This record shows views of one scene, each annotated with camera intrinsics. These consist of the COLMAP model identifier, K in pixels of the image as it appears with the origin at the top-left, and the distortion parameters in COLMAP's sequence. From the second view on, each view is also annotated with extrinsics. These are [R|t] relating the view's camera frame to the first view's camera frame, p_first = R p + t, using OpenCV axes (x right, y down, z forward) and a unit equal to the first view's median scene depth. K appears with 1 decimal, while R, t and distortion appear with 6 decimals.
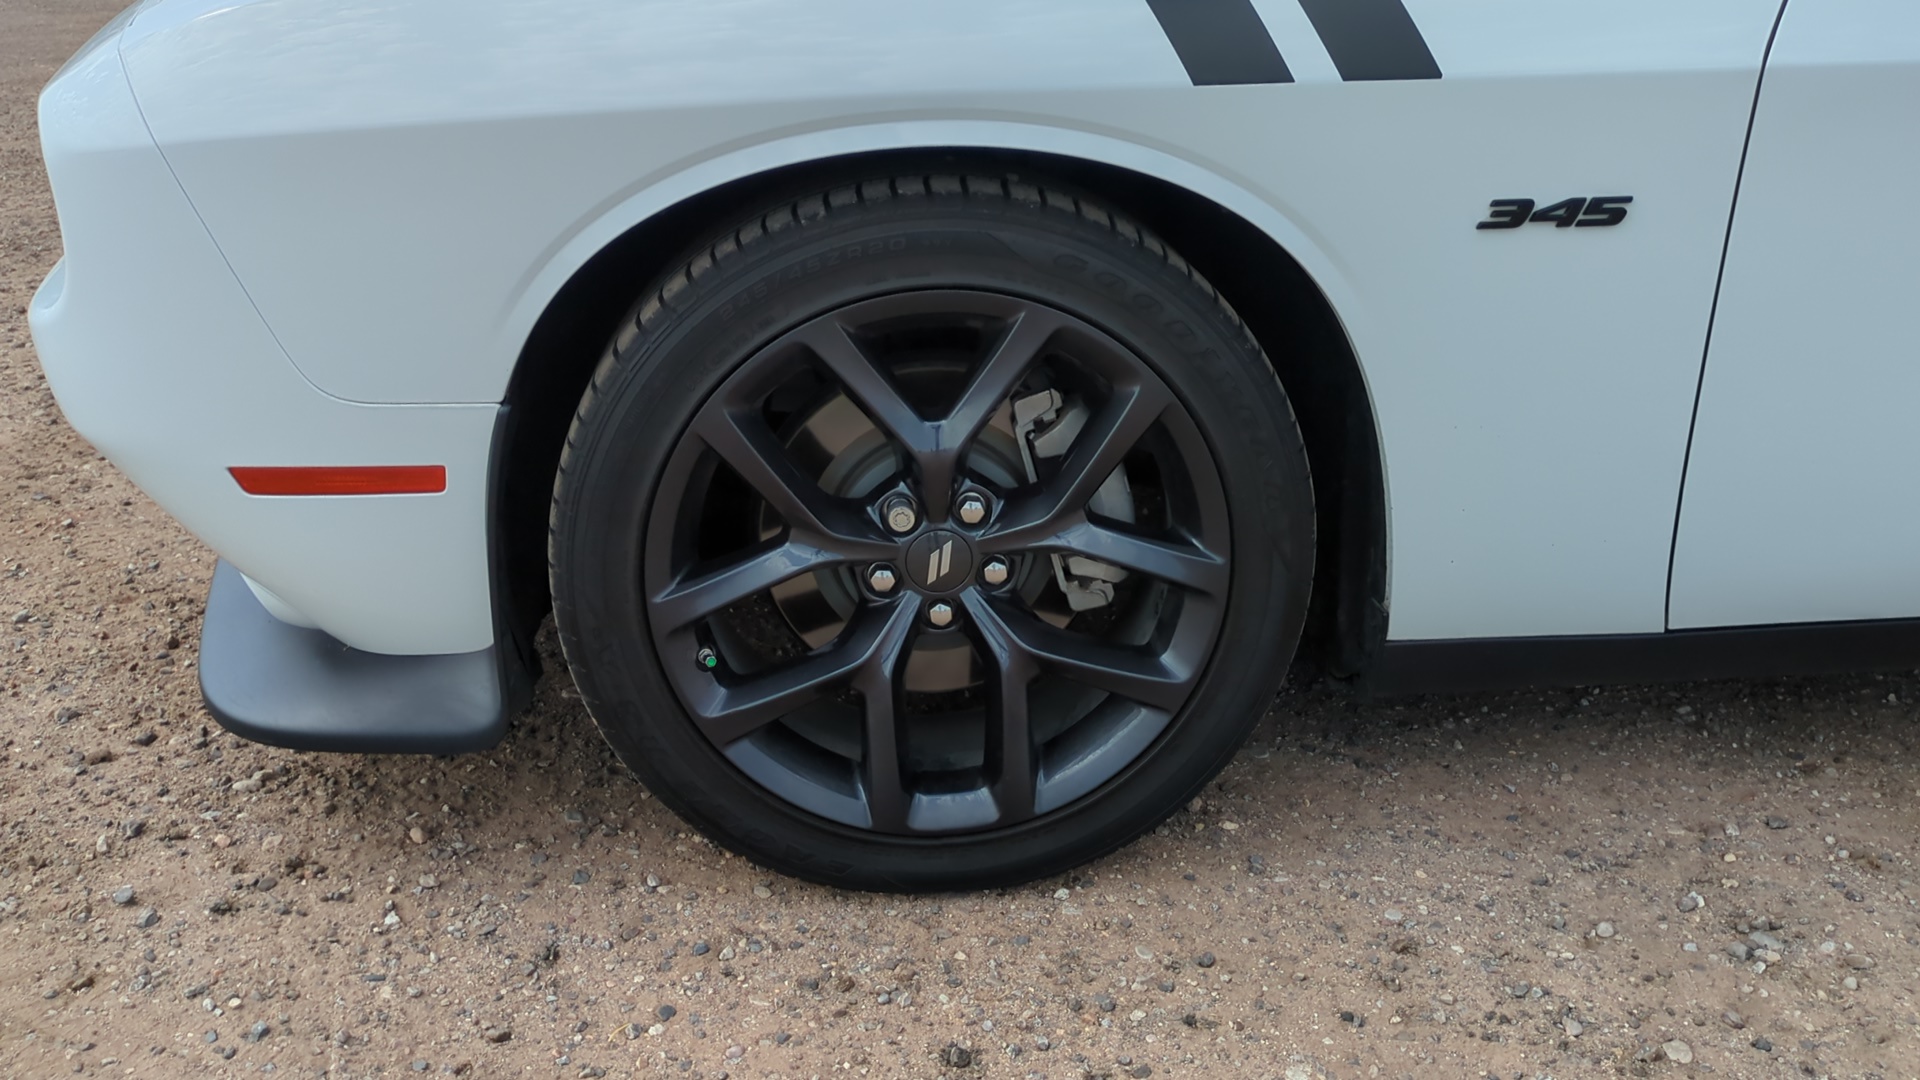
lens RADIAL K [[1646.7, 0, 975.7], [0, 1646.7, 543.9], [0, 0, 1]] dist [0.070524, -0.086304]
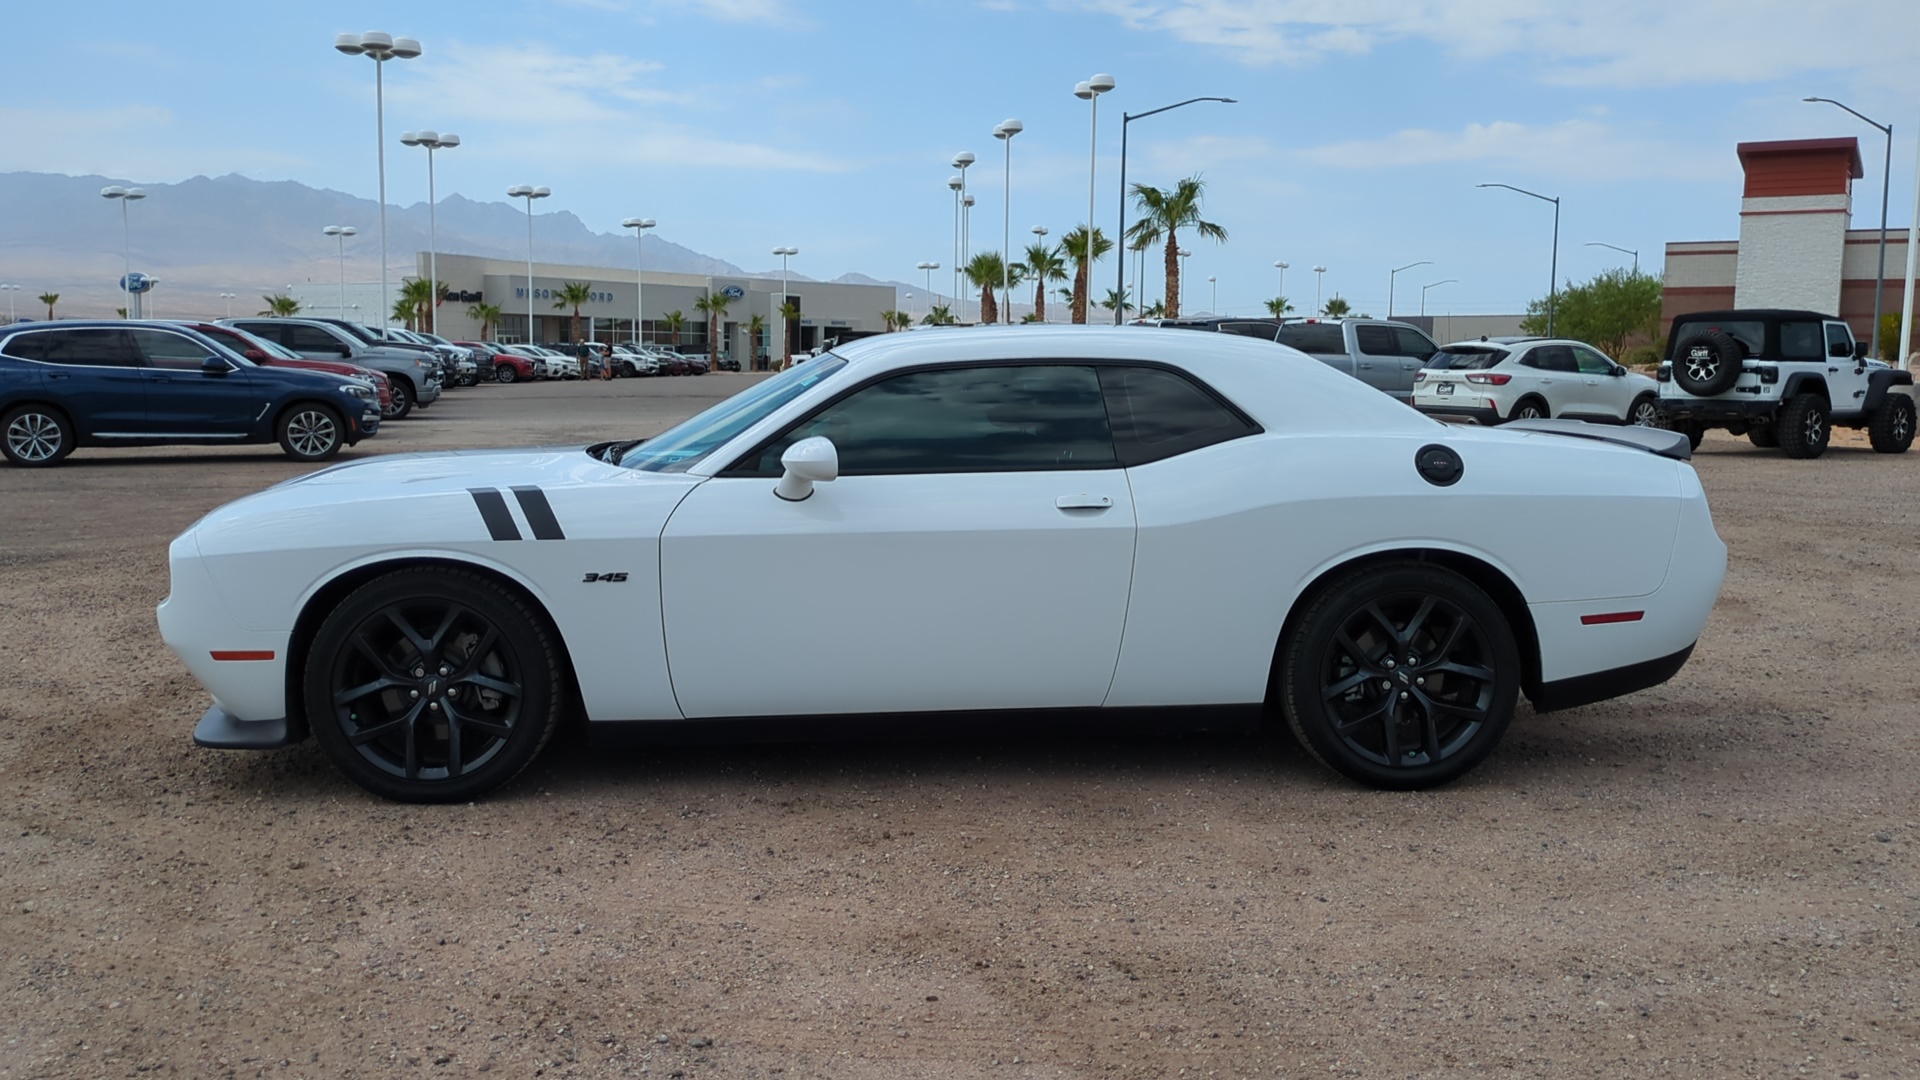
lens RADIAL K [[1646.7, 0, 975.7], [0, 1646.7, 543.9], [0, 0, 1]] dist [0.070524, -0.086304]
pose [[0.999458, 0.003223, -0.032760, 1.132607], [-0.012050, 0.961940, -0.272995, 0.607417], [0.030633, 0.273241, 0.961458, -2.106136]]
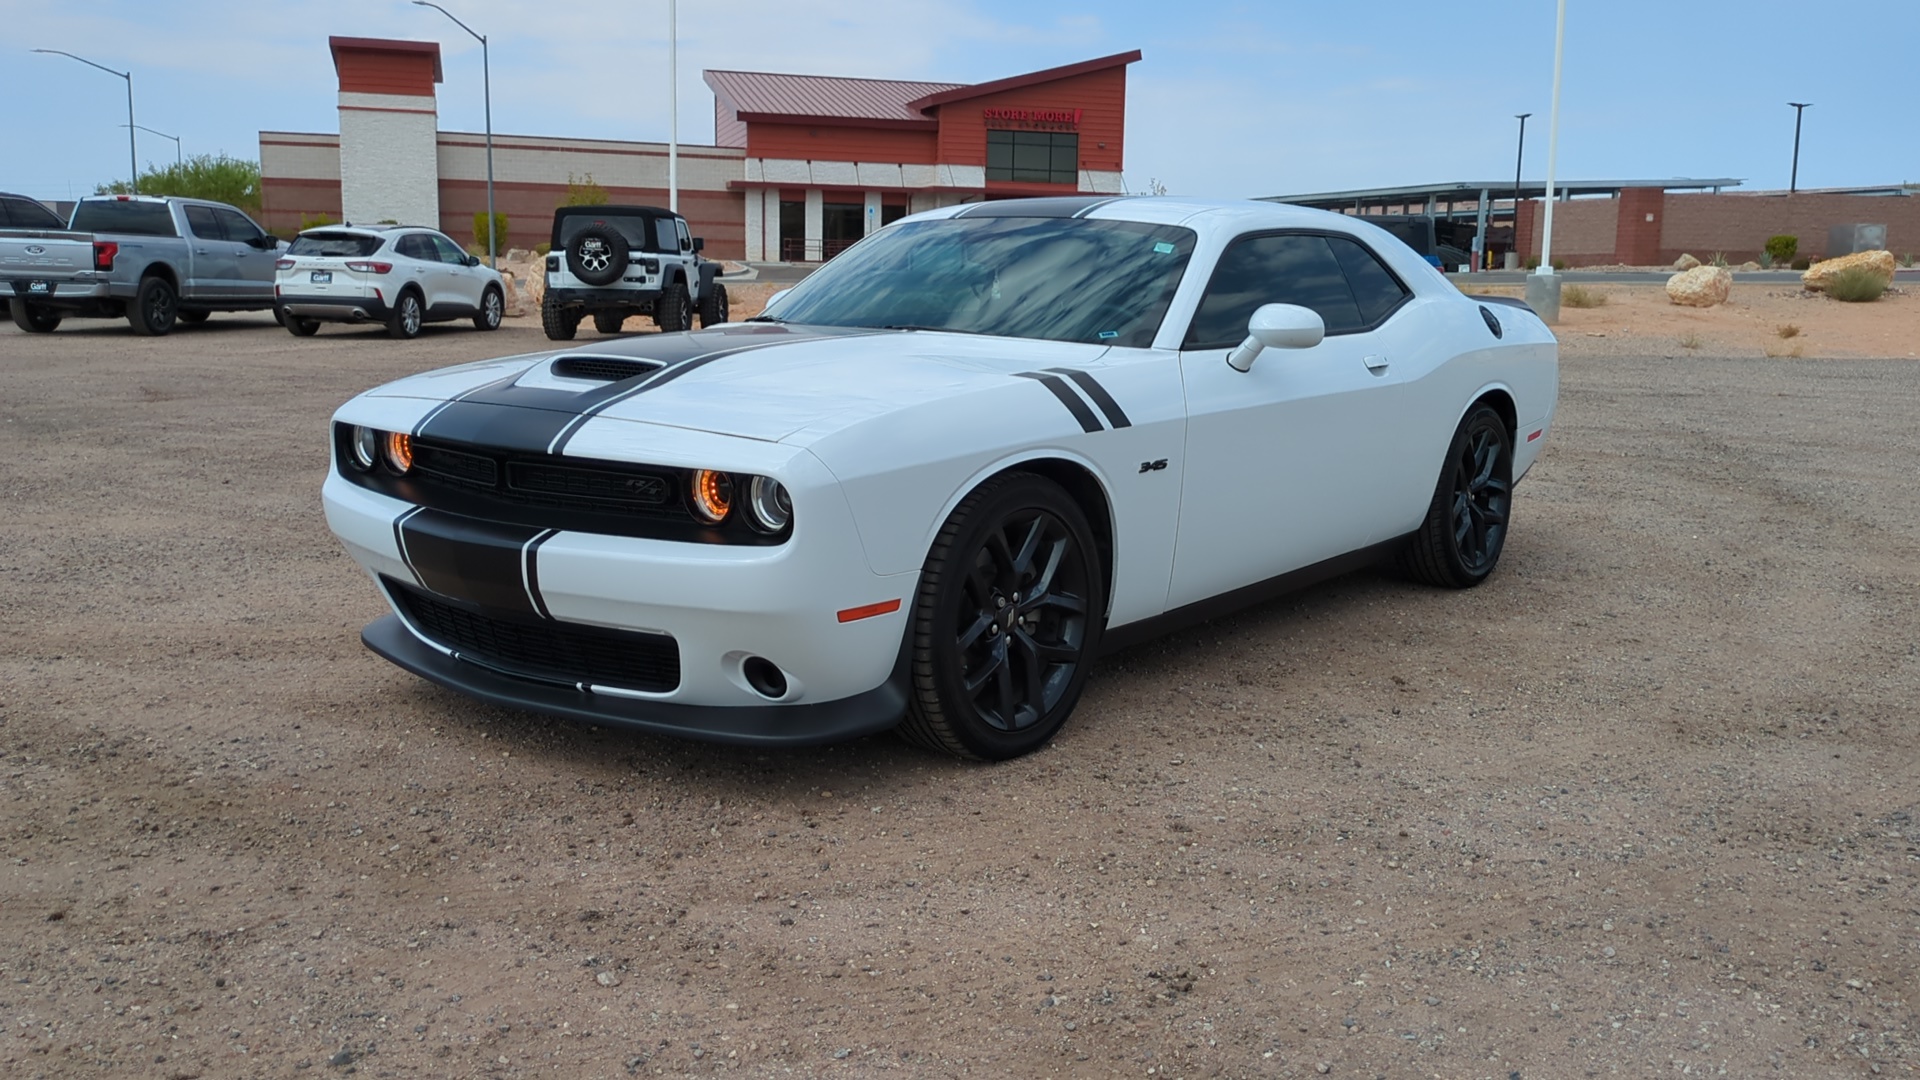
lens RADIAL K [[1646.7, 0, 975.7], [0, 1646.7, 543.9], [0, 0, 1]] dist [0.070524, -0.086304]
pose [[0.686679, -0.115266, 0.717764, -1.933163], [0.265293, 0.958989, -0.099799, 0.145812], [-0.676825, 0.258947, 0.689097, -0.783530]]
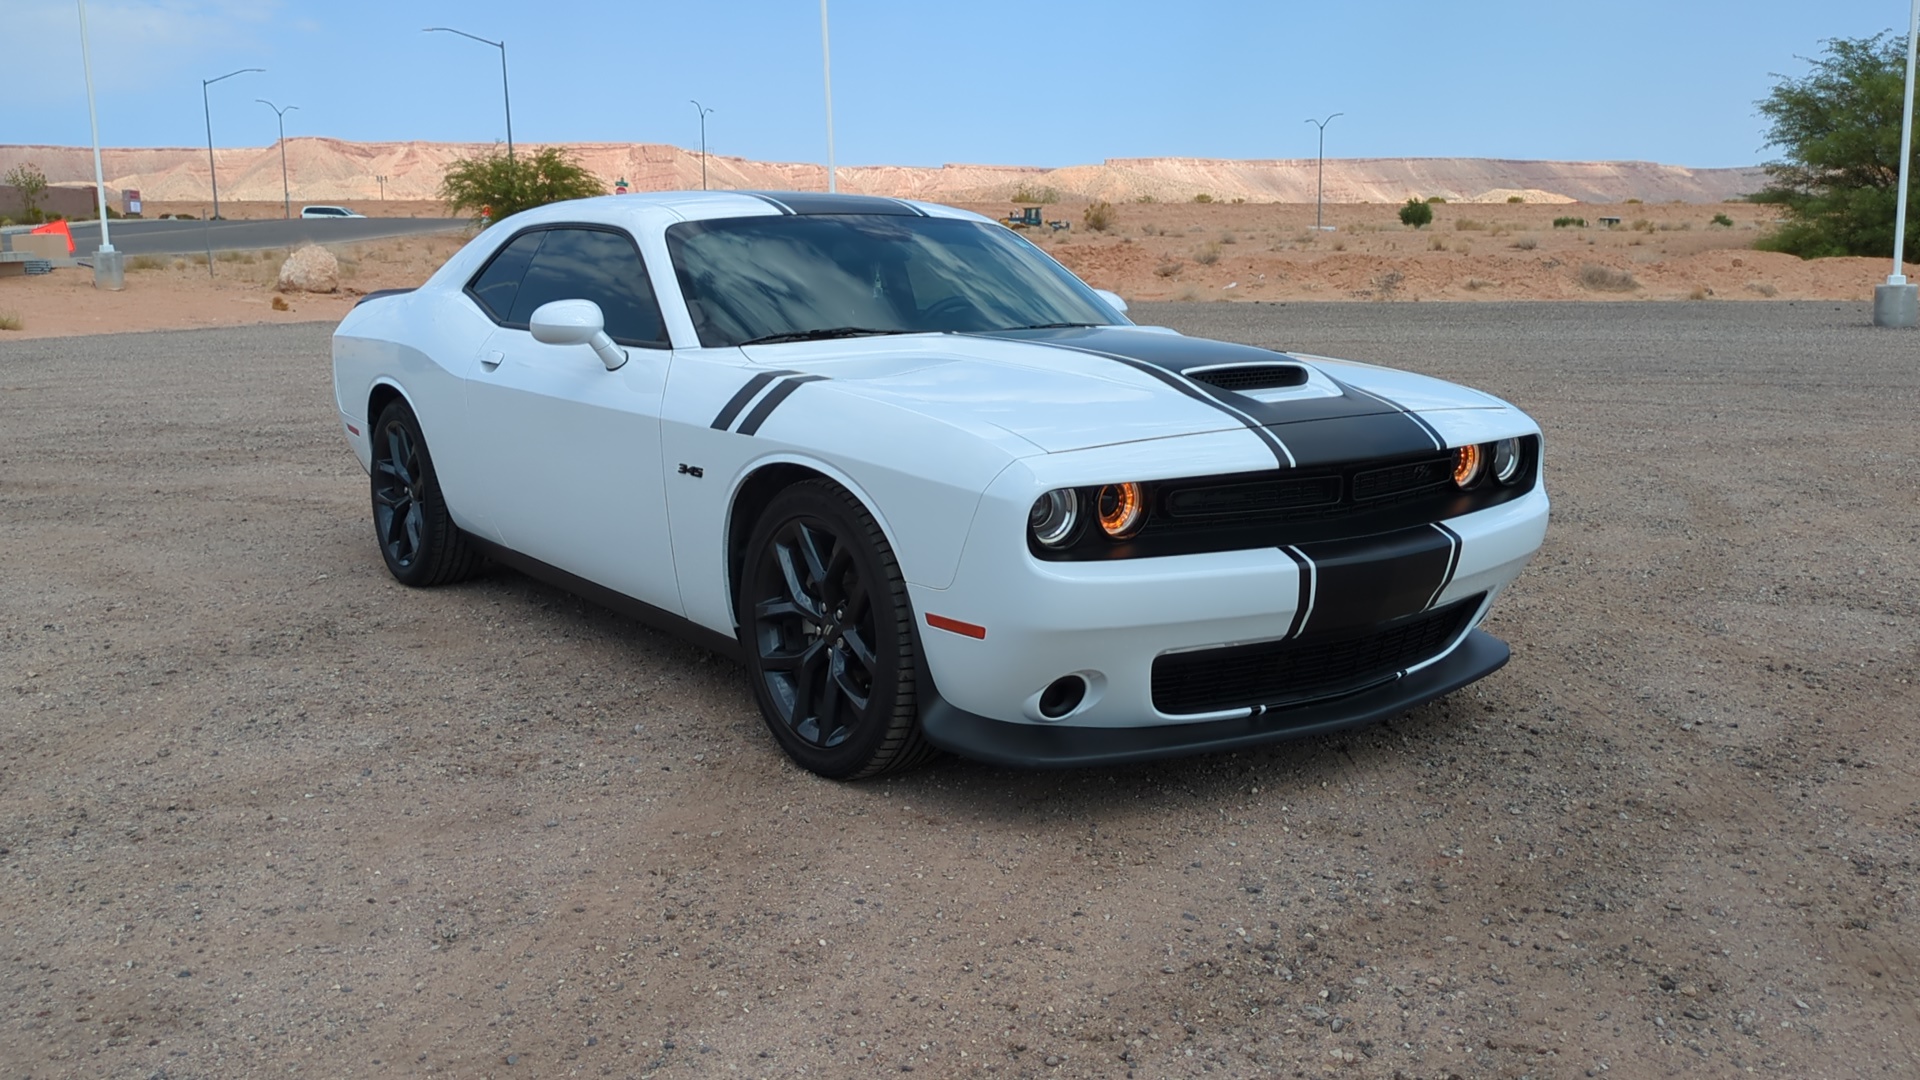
lens RADIAL K [[1644.7, 0, 970.2], [0, 1644.7, 535.0], [0, 0, 1]] dist [0.074460, -0.083582]
pose [[-0.516786, -0.143025, 0.844083, -2.368148], [0.332294, 0.875137, 0.351732, -1.364214], [-0.788995, 0.462254, -0.404732, 2.843426]]
